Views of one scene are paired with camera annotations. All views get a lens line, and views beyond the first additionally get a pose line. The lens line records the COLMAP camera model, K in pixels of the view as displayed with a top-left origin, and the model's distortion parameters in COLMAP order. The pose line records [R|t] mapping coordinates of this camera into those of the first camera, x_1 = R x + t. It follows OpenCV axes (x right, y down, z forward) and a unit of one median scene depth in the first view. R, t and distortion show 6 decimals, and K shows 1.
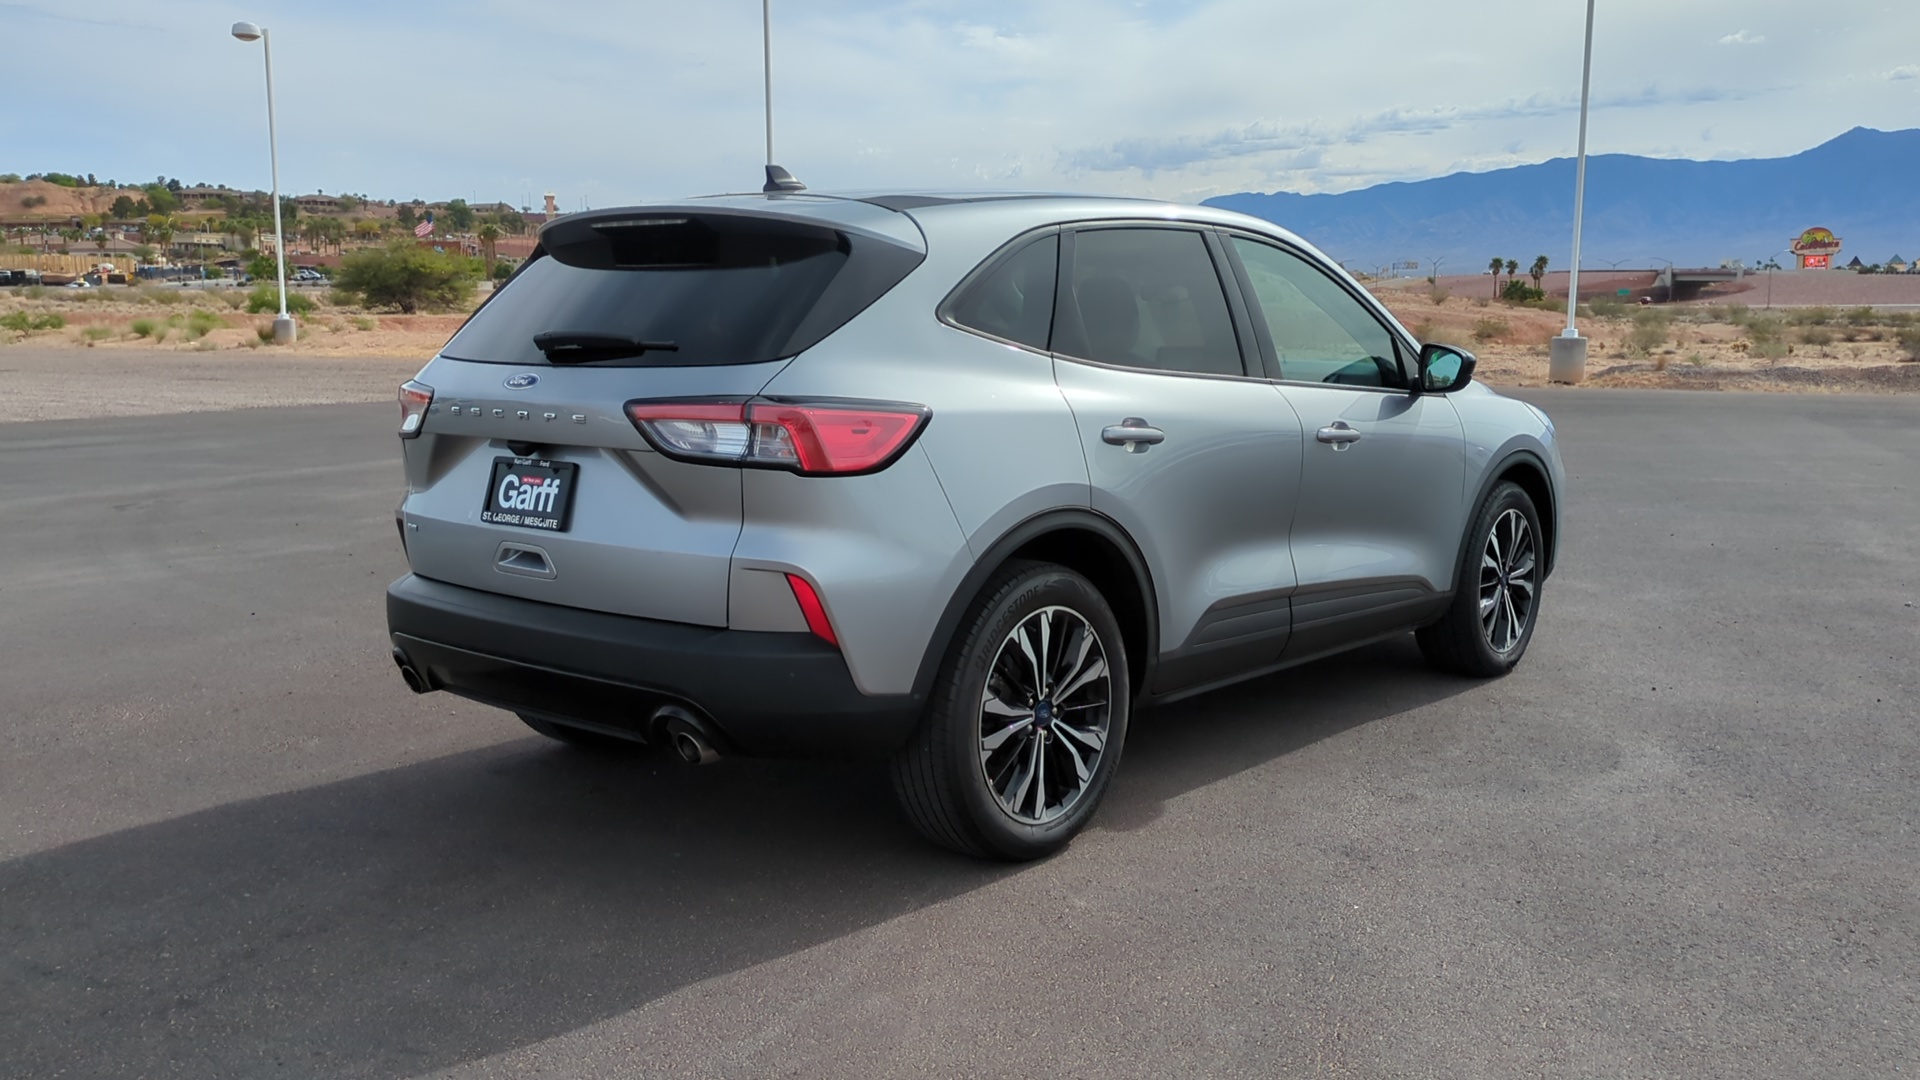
lens RADIAL K [[1648.1, 0, 981.3], [0, 1648.1, 511.2], [0, 0, 1]] dist [0.108059, -0.162533]
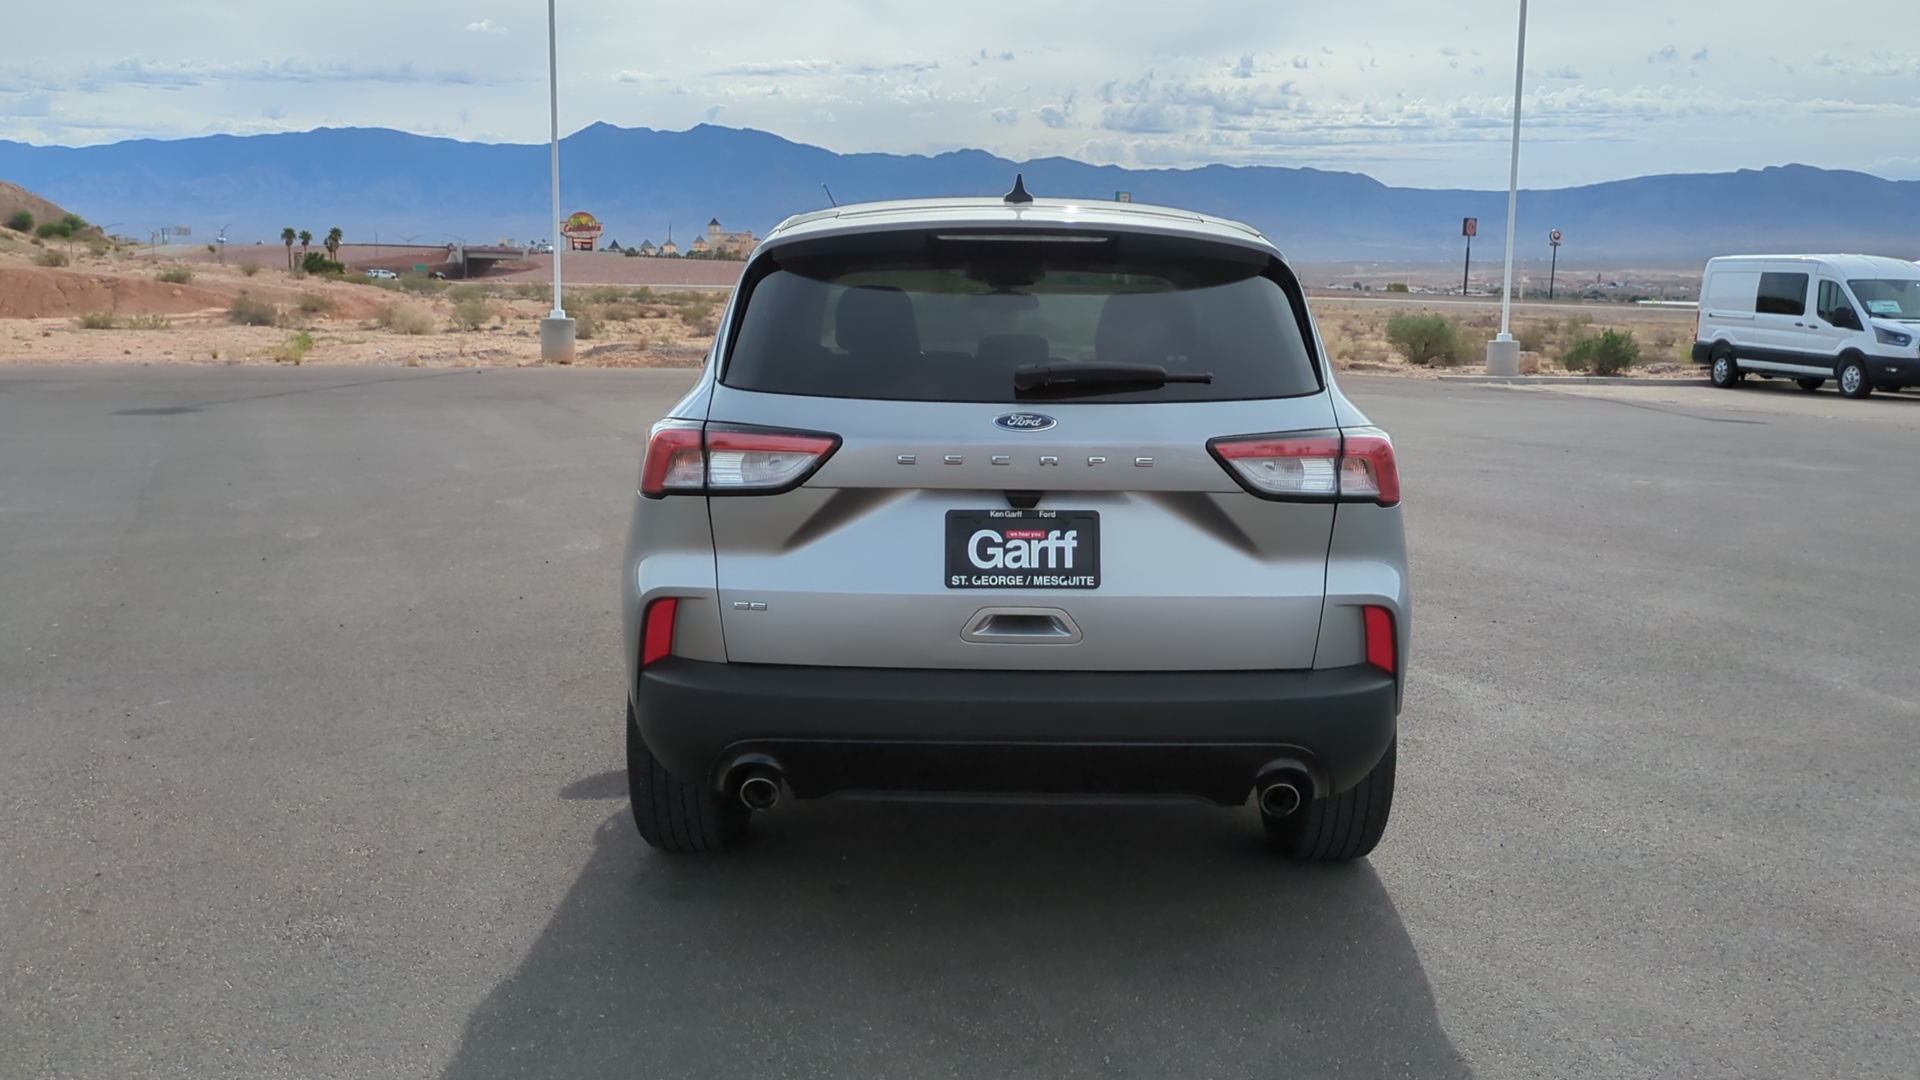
lens RADIAL K [[1648.1, 0, 981.3], [0, 1648.1, 511.2], [0, 0, 1]] dist [0.108059, -0.162533]
pose [[0.766553, -0.076142, 0.637651, -0.824559], [0.066123, 0.997027, 0.039565, -0.065276], [-0.638768, 0.011835, 0.769309, 0.338391]]
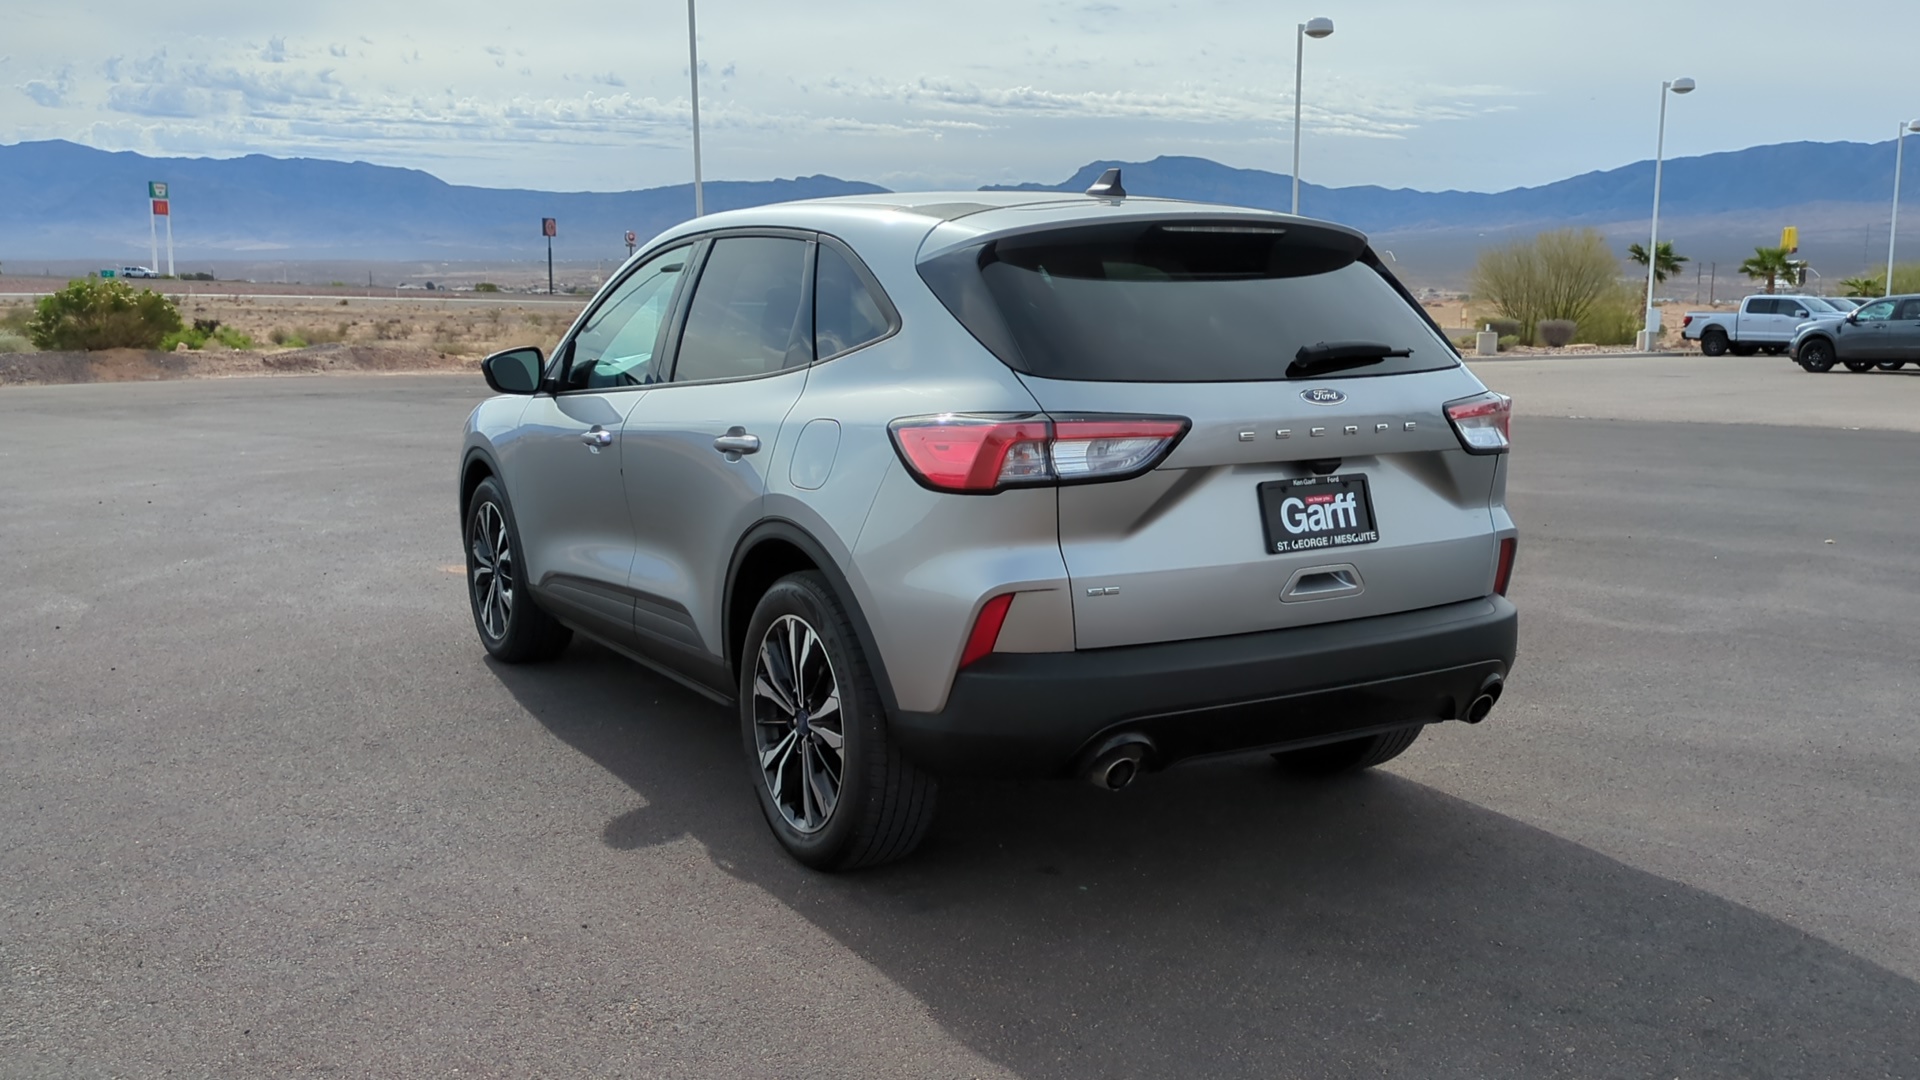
lens RADIAL K [[1648.1, 0, 981.3], [0, 1648.1, 511.2], [0, 0, 1]] dist [0.108059, -0.162533]
pose [[0.328088, -0.124020, 0.936471, -1.206622], [0.117583, 0.988996, 0.089781, -0.118079], [-0.937301, 0.080657, 0.339061, 0.841073]]
